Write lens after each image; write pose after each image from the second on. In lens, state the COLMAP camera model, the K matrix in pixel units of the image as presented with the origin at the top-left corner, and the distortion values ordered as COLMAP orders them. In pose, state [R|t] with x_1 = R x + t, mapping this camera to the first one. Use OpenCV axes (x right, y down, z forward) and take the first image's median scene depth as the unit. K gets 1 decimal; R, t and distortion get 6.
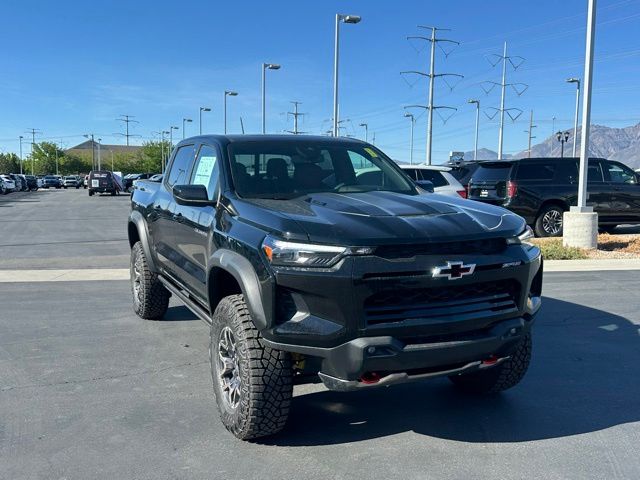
lens RADIAL K [[626.6, 0, 315.0], [0, 626.6, 240.3], [0, 0, 1]] dist [0.175603, -0.348468]
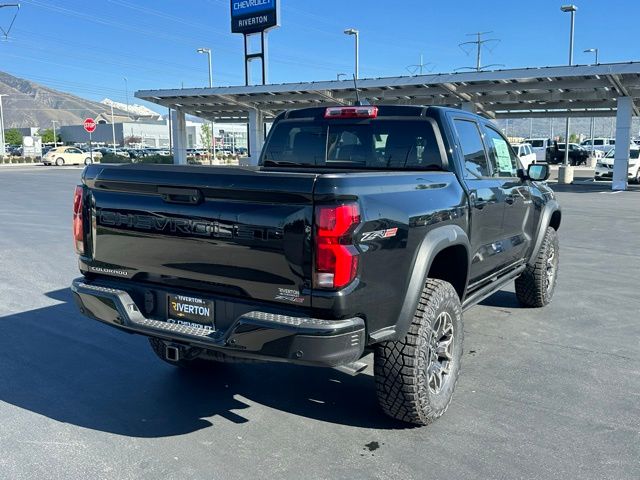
lens RADIAL K [[626.6, 0, 315.0], [0, 626.6, 240.3], [0, 0, 1]] dist [0.175603, -0.348468]
pose [[-0.582085, -0.115661, 0.804860, -1.217849], [0.075984, 0.977764, 0.195461, -0.275892], [-0.809570, 0.174931, -0.560353, 2.610356]]
